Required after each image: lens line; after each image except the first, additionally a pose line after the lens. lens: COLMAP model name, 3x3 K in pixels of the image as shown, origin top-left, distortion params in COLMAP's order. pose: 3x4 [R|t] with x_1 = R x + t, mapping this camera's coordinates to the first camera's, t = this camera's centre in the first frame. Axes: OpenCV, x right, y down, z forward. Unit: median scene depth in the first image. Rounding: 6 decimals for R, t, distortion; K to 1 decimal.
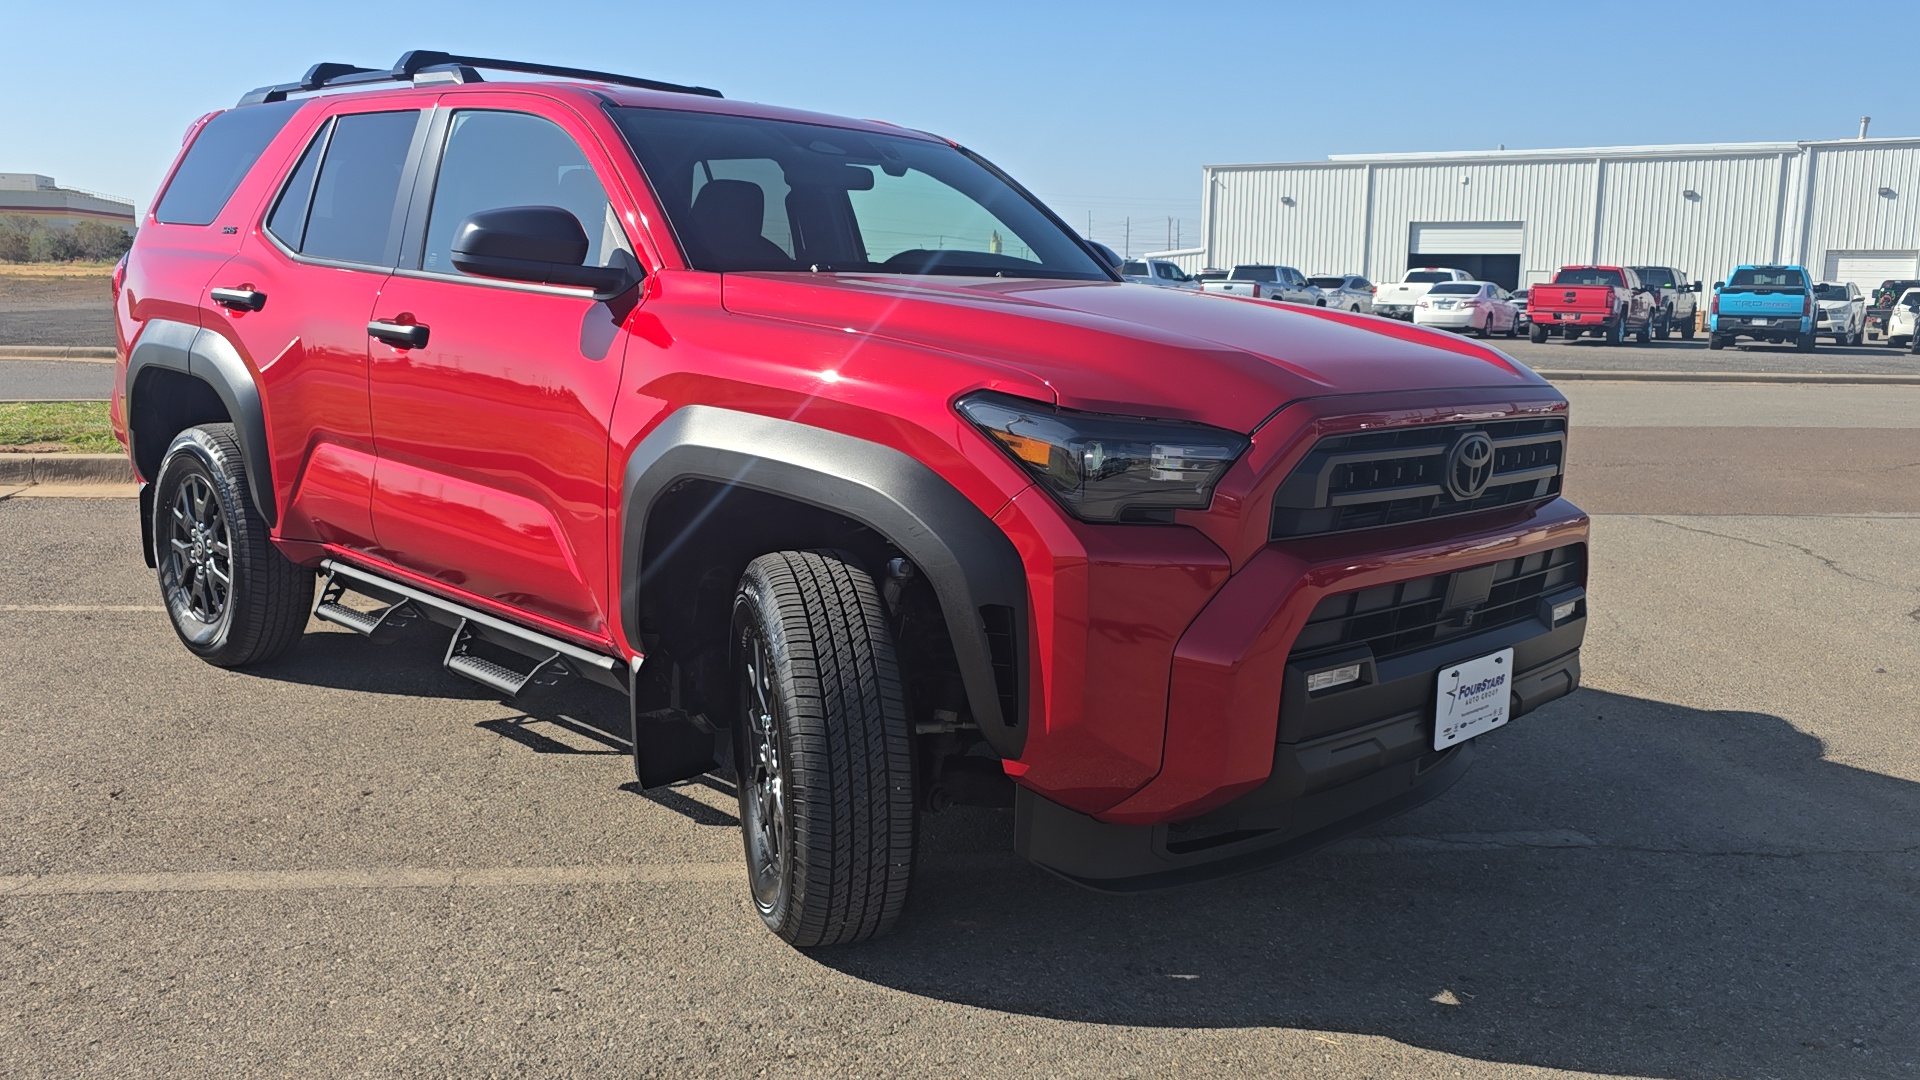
lens RADIAL K [[1605.6, 0, 953.4], [0, 1605.6, 530.6], [0, 0, 1]] dist [-0.010626, 0.012229]
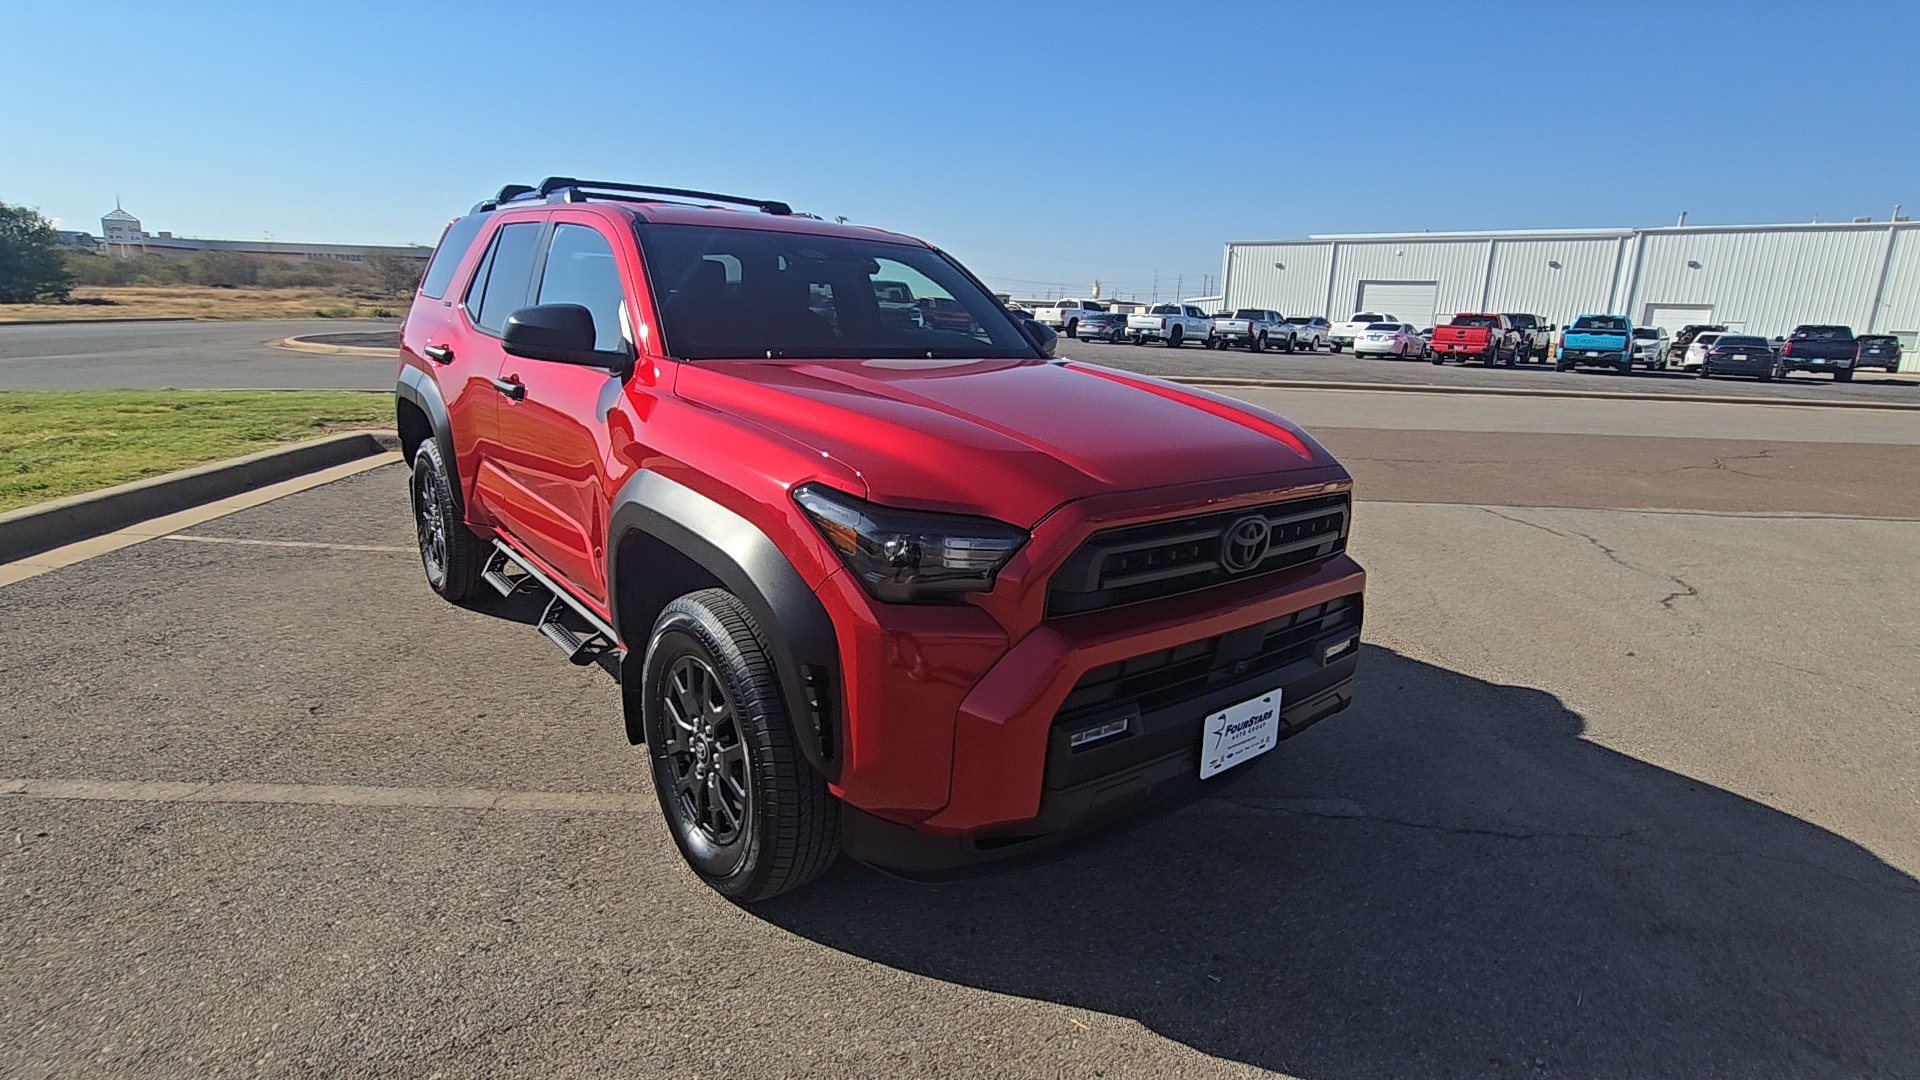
lens RADIAL K [[976.8, 0, 961.2], [0, 976.8, 552.9], [0, 0, 1]] dist [0.001638, -0.000135]
pose [[0.994305, 0.038844, -0.099241, 0.016235], [-0.030057, 0.995618, 0.088547, -0.008264], [0.102246, -0.085060, 0.991116, 0.022762]]
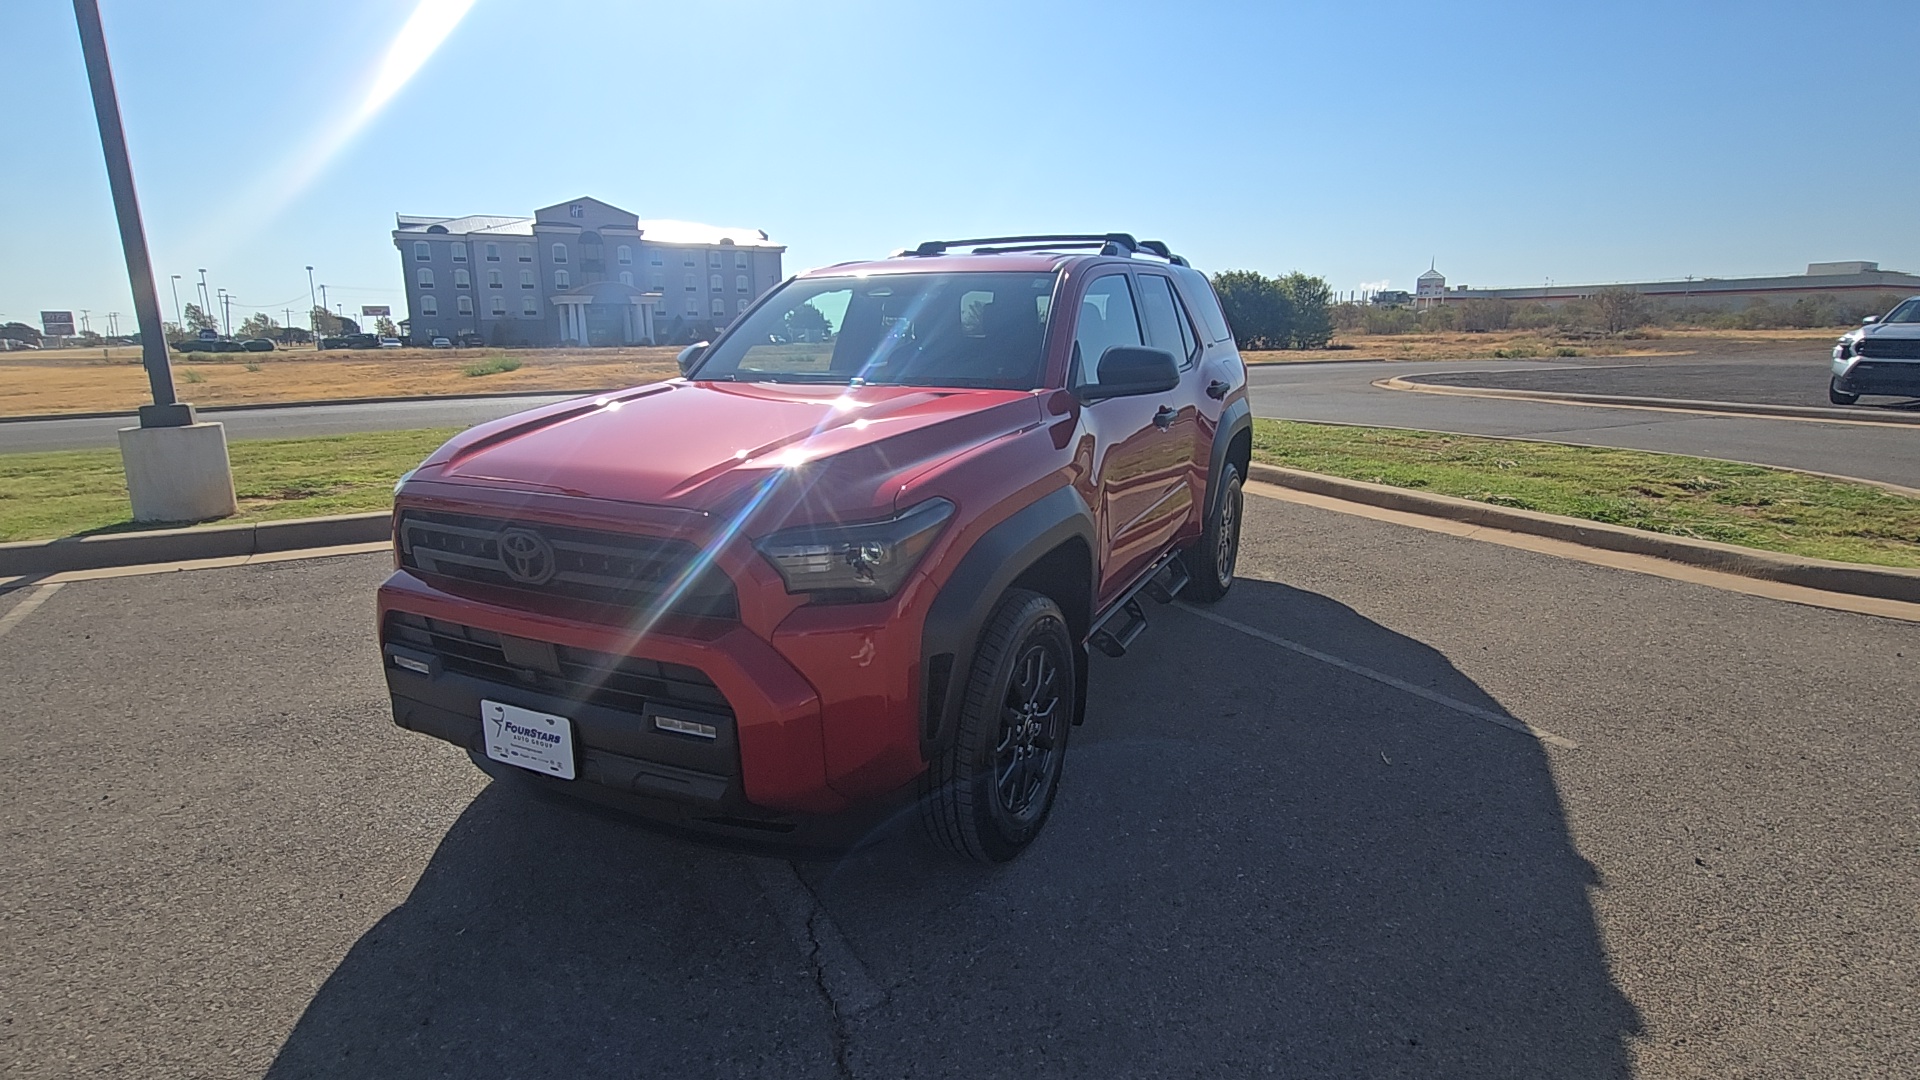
lens RADIAL K [[976.8, 0, 938.8], [0, 976.8, 541.5], [0, 0, 1]] dist [0.001638, -0.000135]
pose [[0.305121, 0.179728, -0.935200, 0.100966], [-0.135814, 0.980204, 0.144066, -0.018056], [0.942579, 0.083055, 0.323490, 0.092570]]
